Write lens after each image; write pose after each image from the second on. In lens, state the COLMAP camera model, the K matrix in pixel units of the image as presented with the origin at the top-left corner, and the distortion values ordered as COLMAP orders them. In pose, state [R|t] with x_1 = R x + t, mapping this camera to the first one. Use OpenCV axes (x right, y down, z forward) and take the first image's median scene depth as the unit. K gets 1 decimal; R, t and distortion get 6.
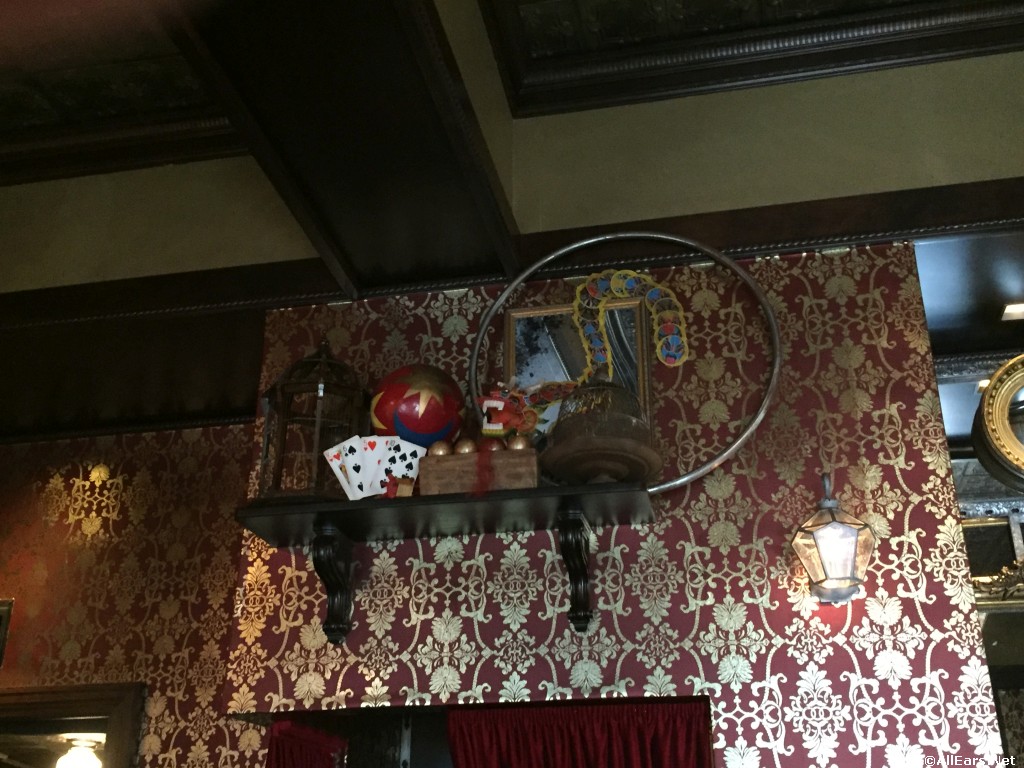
lens RADIAL K [[1141.1, 0, 509.9], [0, 1141.1, 382.2], [0, 0, 1]] dist [0.061926, 0.000000]
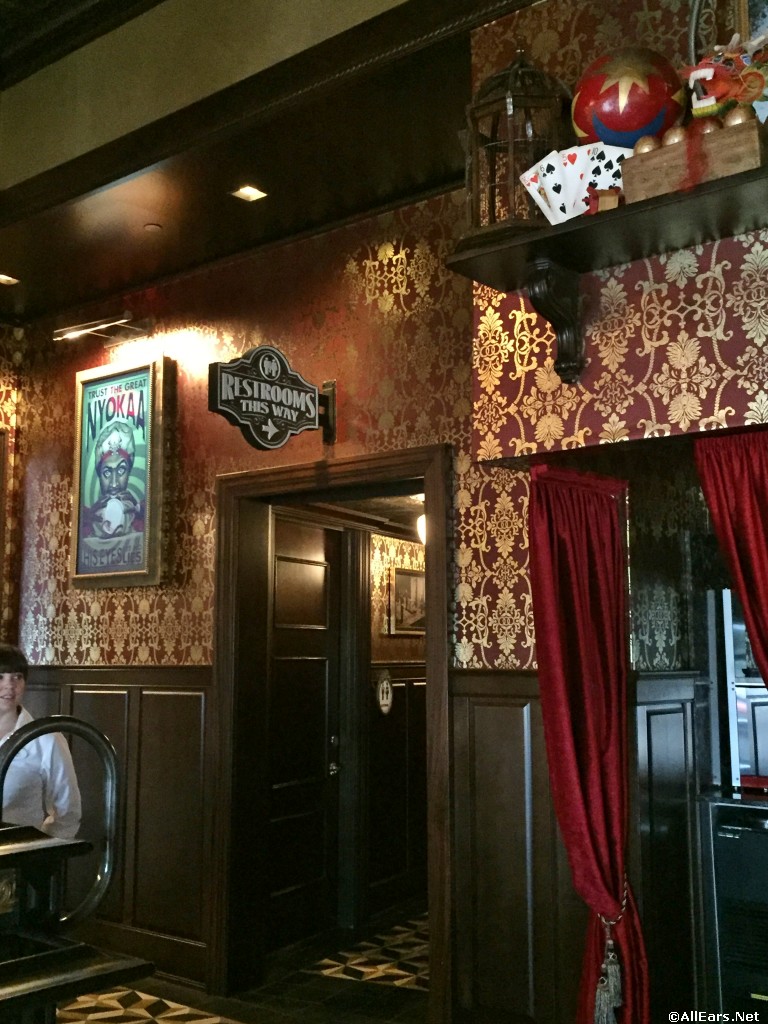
lens RADIAL K [[1141.1, 0, 384.3], [0, 1141.1, 513.8], [0, 0, 1]] dist [0.061926, 0.000000]
pose [[0.888195, -0.055993, -0.456043, 0.132367], [0.191686, 0.947201, 0.257034, 0.056034], [0.417572, -0.315713, 0.852032, 0.092946]]
